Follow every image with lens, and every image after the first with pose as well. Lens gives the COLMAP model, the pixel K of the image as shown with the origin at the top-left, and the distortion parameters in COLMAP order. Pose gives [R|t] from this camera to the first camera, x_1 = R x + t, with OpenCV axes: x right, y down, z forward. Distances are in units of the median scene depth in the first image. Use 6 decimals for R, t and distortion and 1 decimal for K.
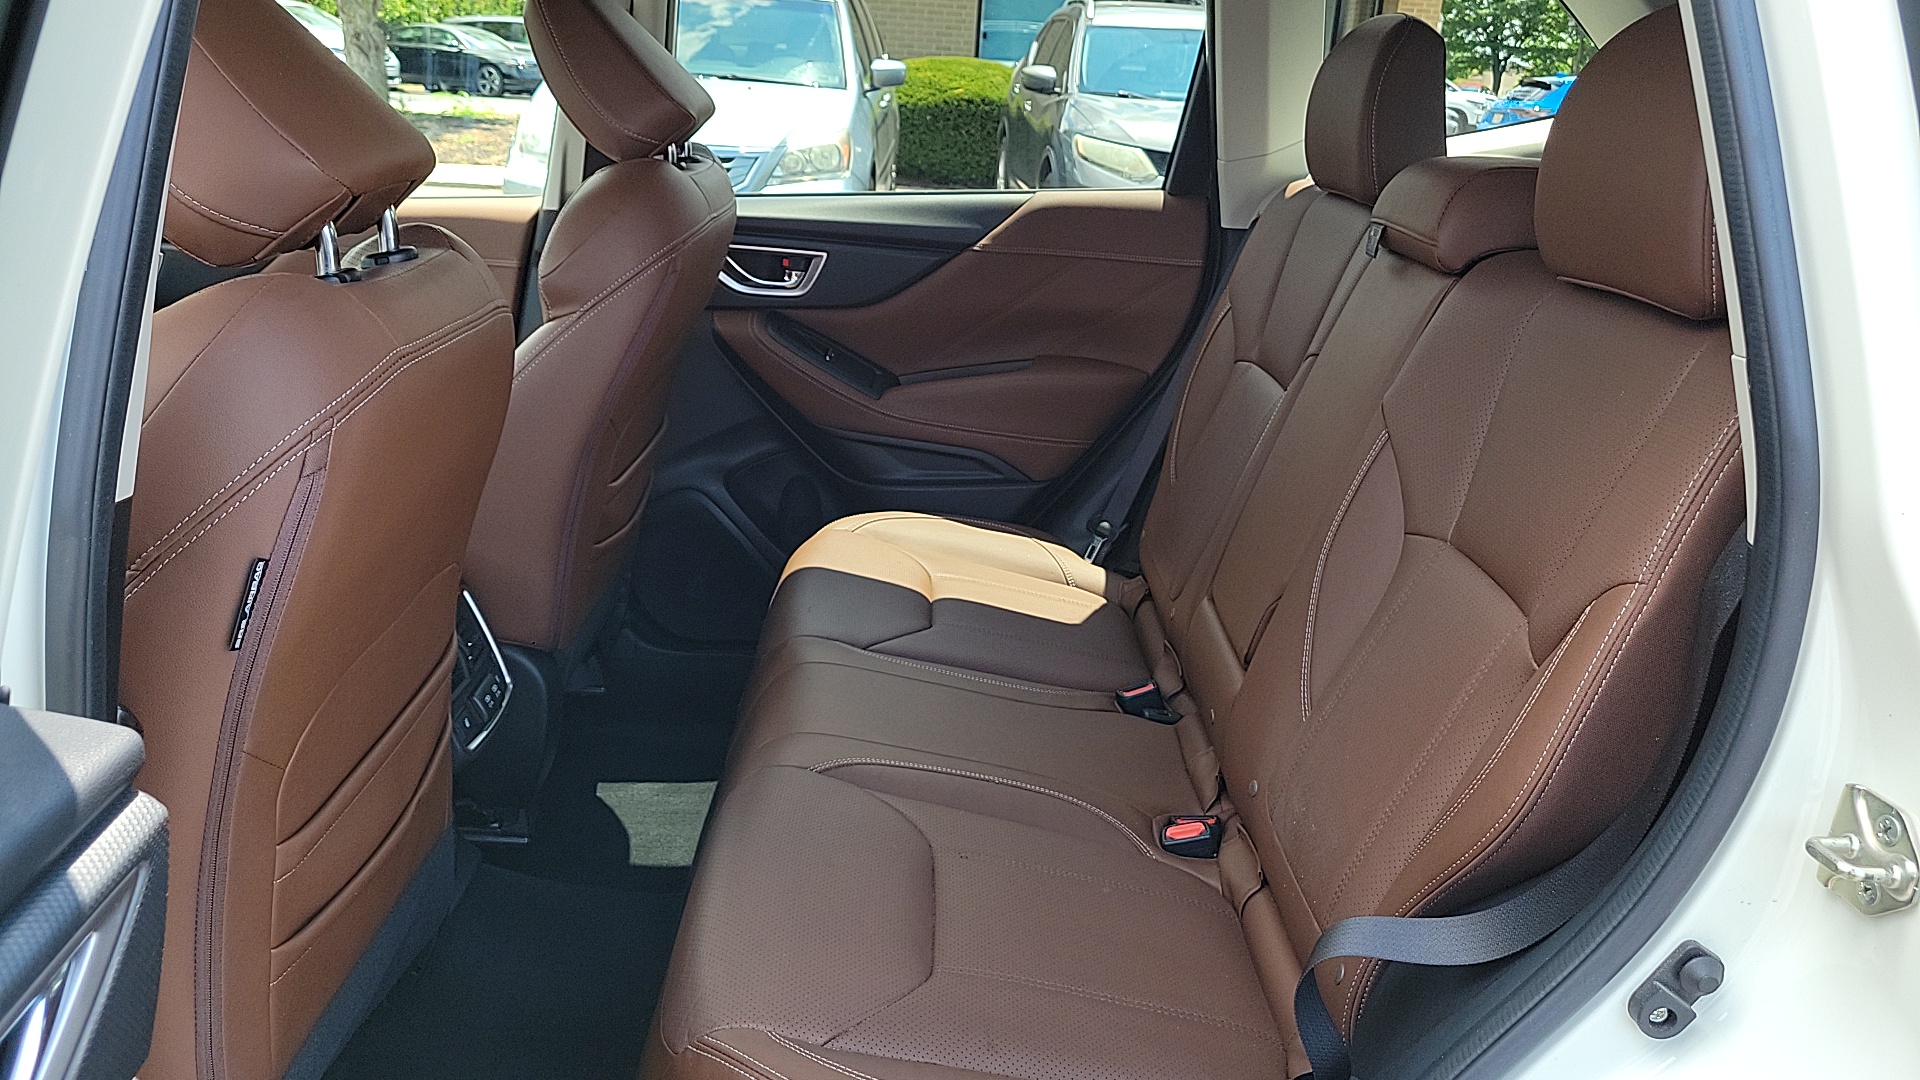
lens RADIAL K [[1481.1, 0, 957.6], [0, 1481.1, 549.4], [0, 0, 1]] dist [0.019298, -0.017006]
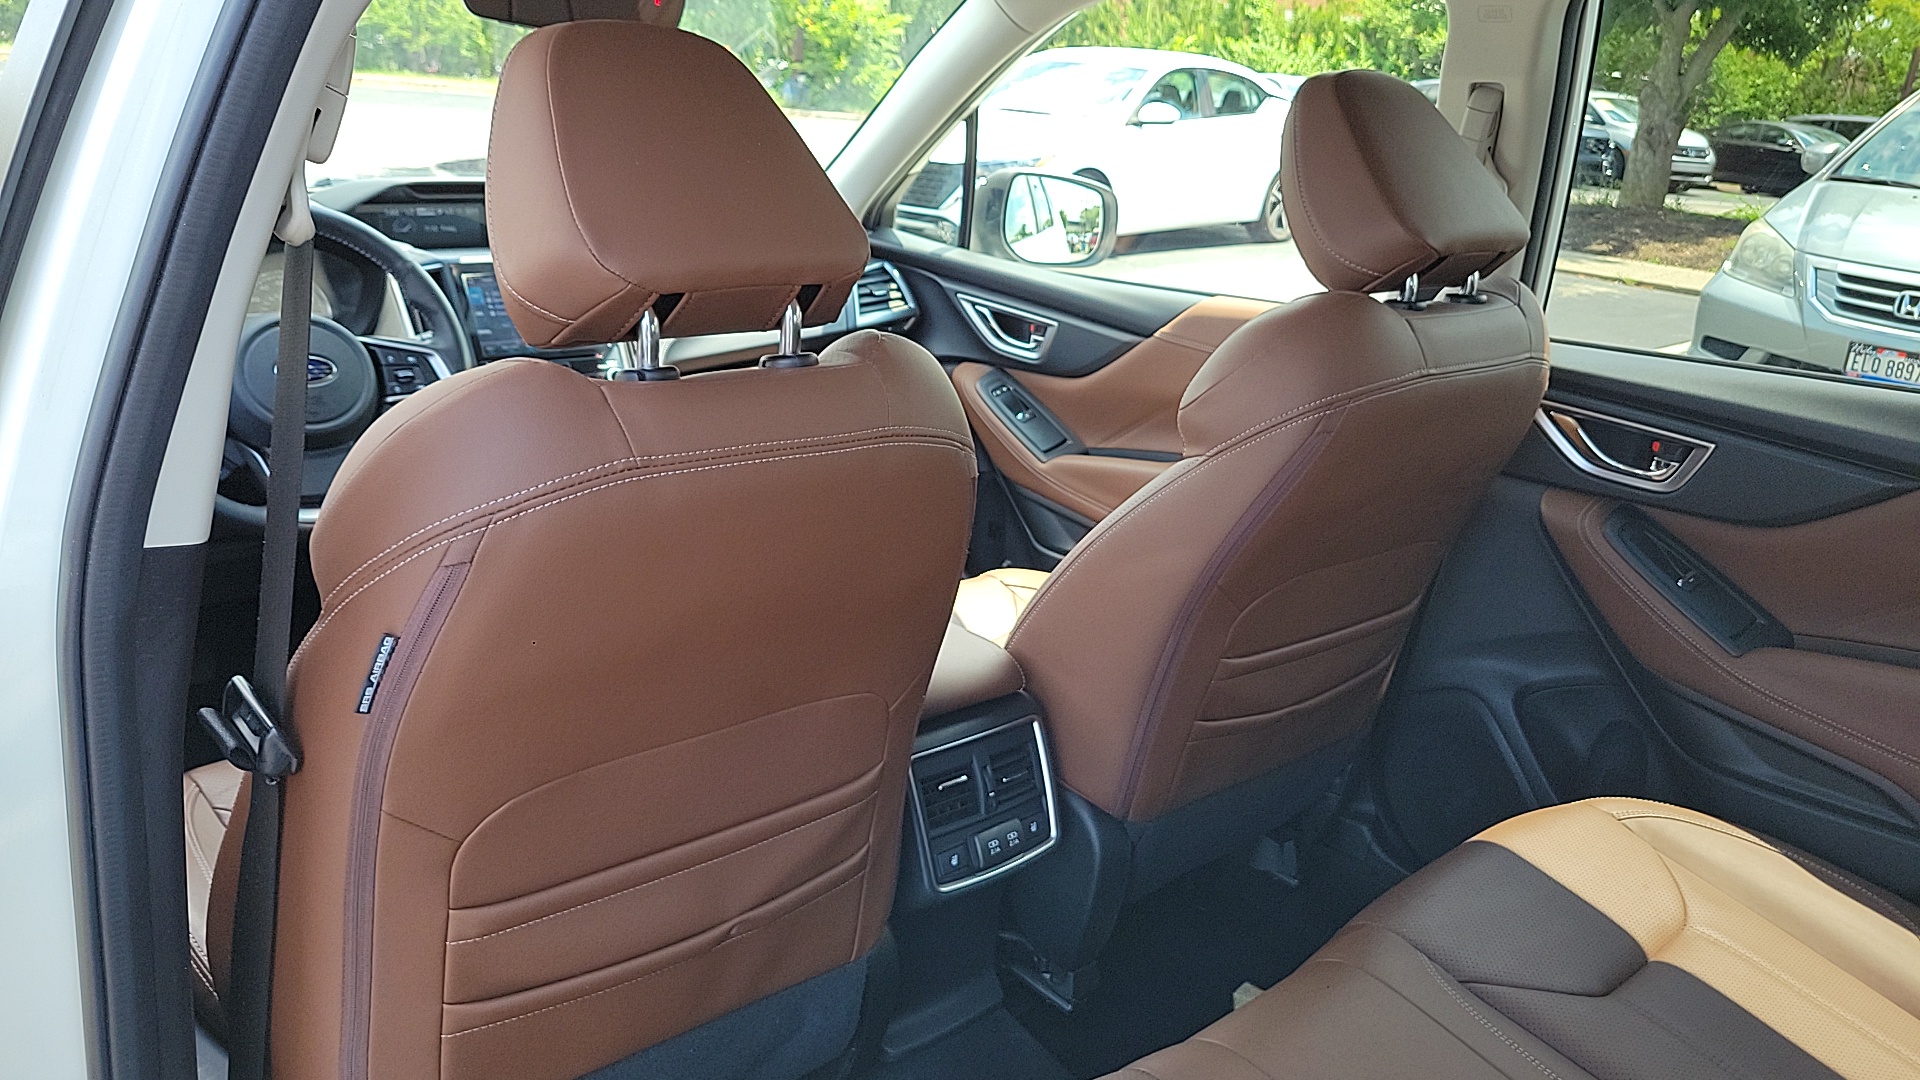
lens RADIAL K [[1481.1, 0, 960.5], [0, 1481.1, 536.7], [0, 0, 1]] dist [0.019298, -0.017006]
pose [[0.658998, 0.240510, -0.712655, 0.192594], [-0.285013, 0.956687, 0.059312, -0.091015], [0.696052, 0.164030, 0.699003, 0.228863]]
